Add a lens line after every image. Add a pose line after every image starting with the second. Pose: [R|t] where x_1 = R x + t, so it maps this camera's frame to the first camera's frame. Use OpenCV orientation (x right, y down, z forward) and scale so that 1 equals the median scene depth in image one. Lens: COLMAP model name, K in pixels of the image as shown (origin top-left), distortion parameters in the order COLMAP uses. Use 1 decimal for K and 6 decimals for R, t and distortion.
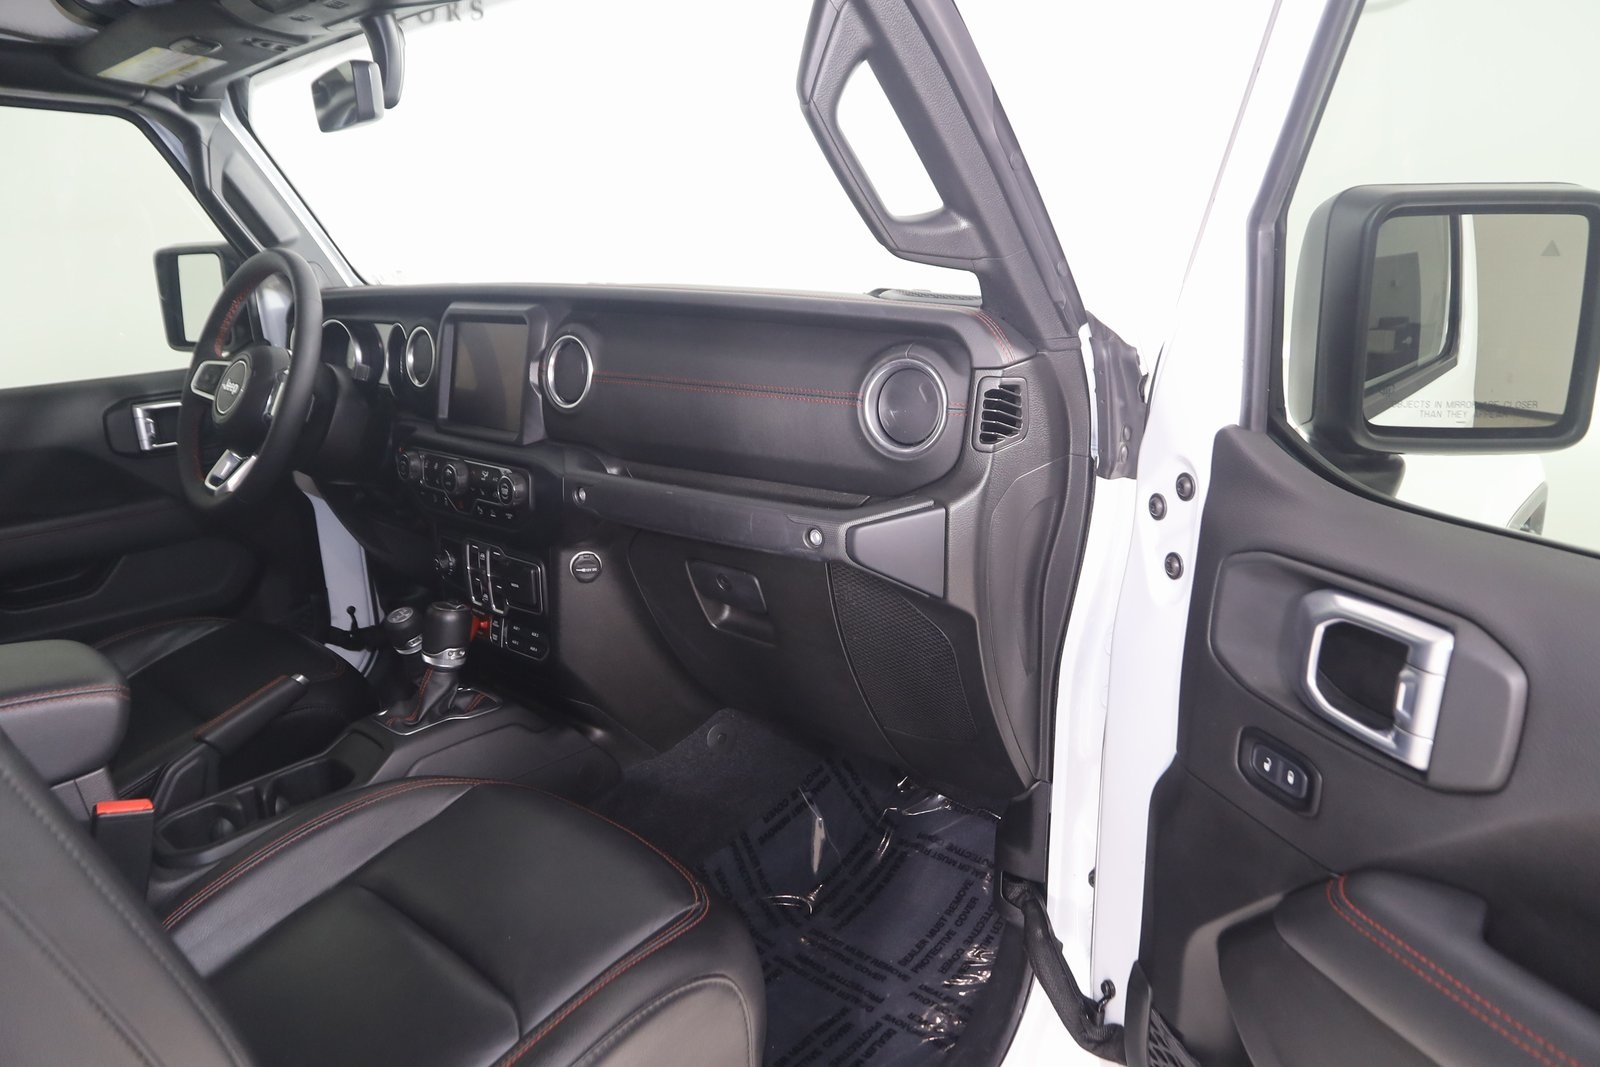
lens RADIAL K [[1114.0, 0, 819.0], [0, 1114.0, 537.9], [0, 0, 1]] dist [-0.106714, 0.057752]
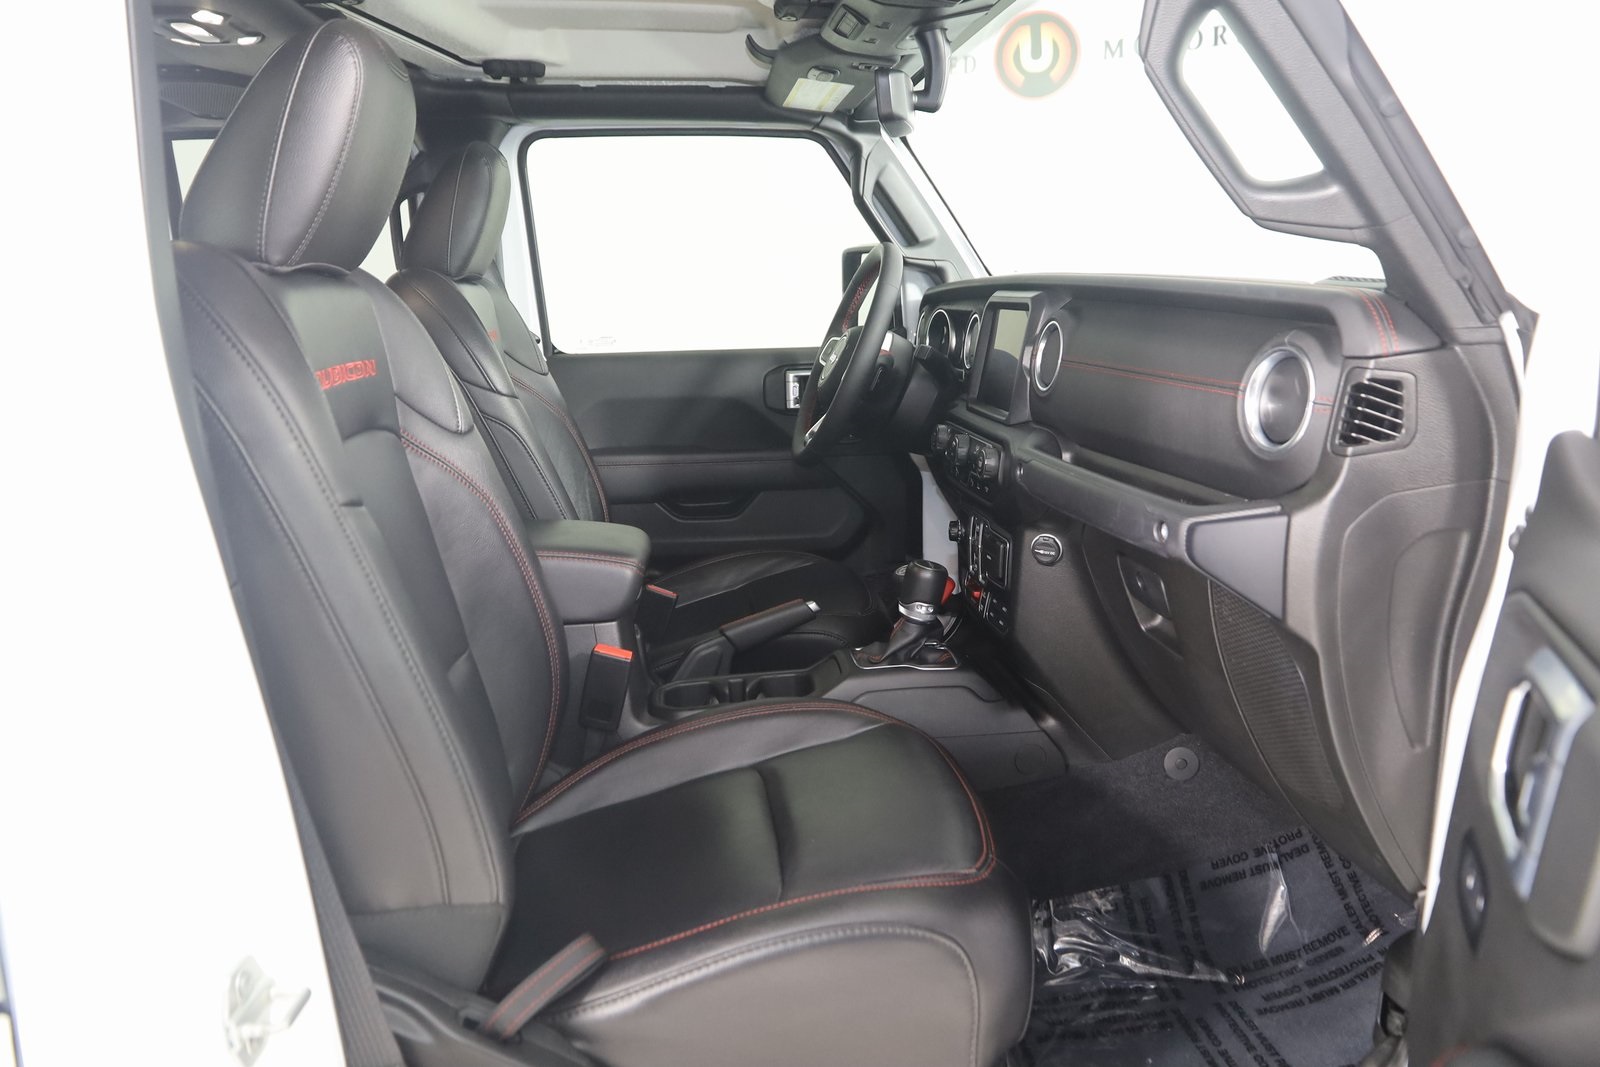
lens RADIAL K [[1114.0, 0, 795.7], [0, 1114.0, 519.1], [0, 0, 1]] dist [-0.106714, 0.057752]
pose [[0.747452, 0.148131, -0.647590, 0.253433], [-0.177771, 0.983871, 0.019869, 0.018101], [0.640089, 0.100271, 0.761730, 0.071716]]
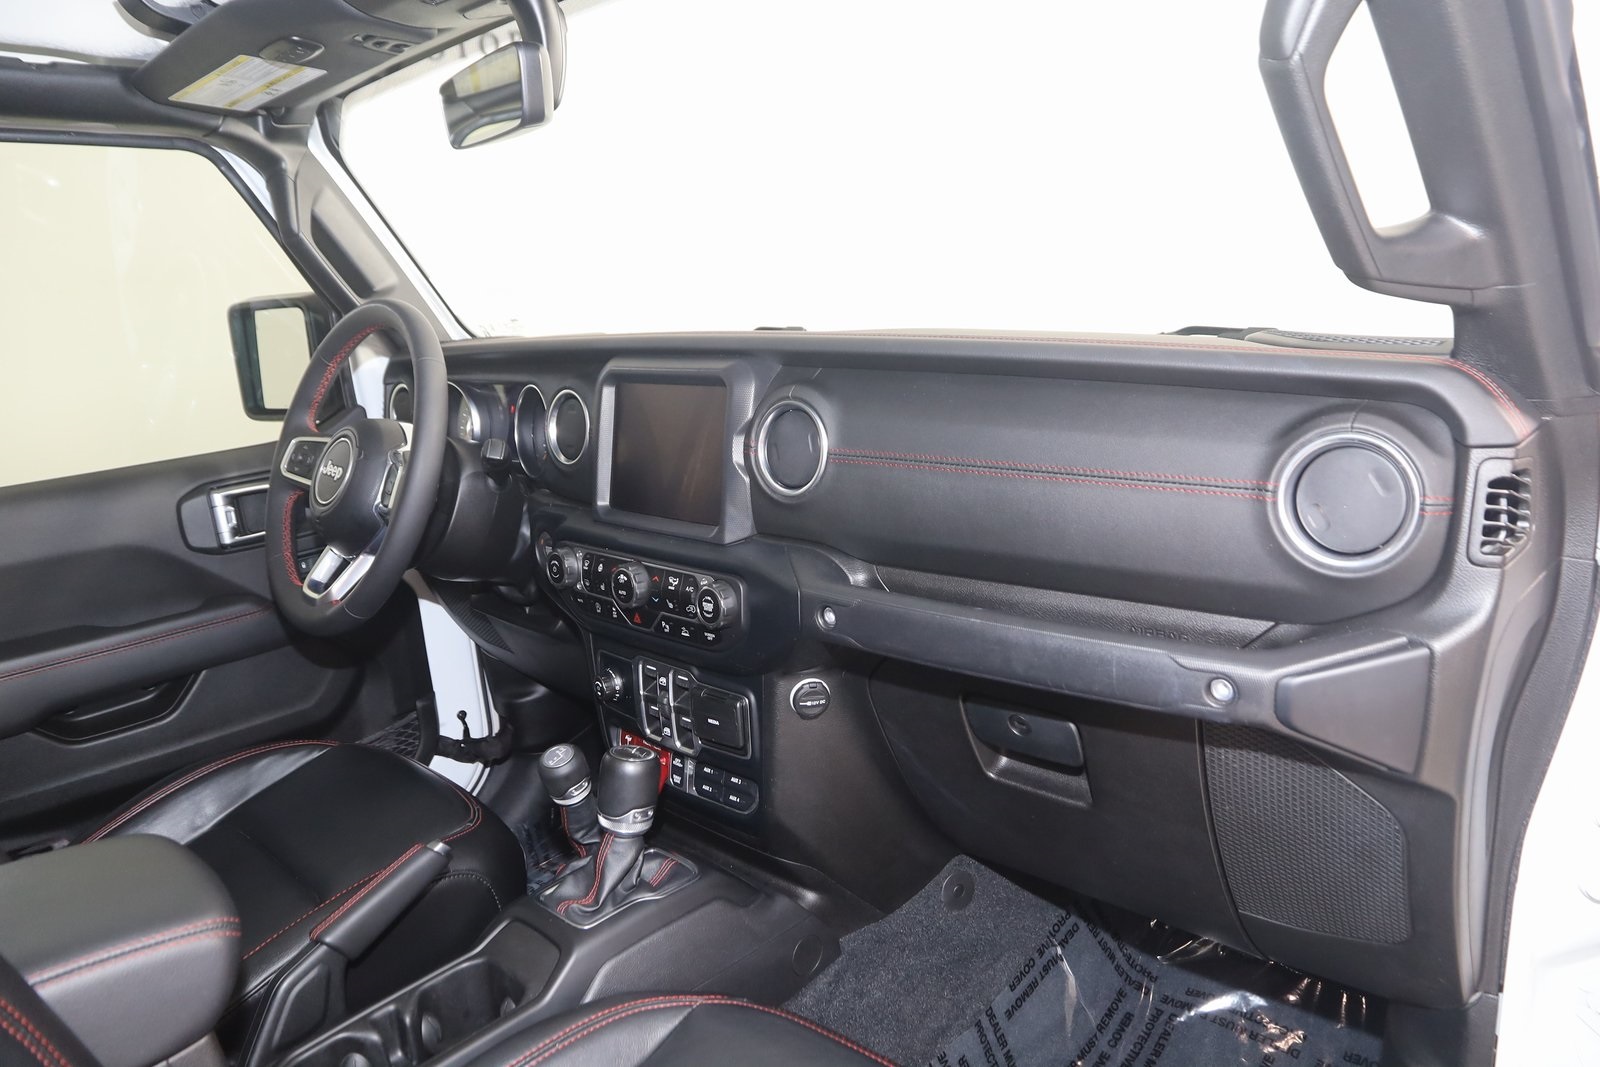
lens RADIAL K [[1114.0, 0, 817.4], [0, 1114.0, 523.4], [0, 0, 1]] dist [-0.106714, 0.057752]
pose [[0.998634, -0.035031, -0.038764, -0.159331], [0.033670, 0.998812, -0.035237, -0.062931], [0.039952, 0.033884, 0.998627, 0.210659]]
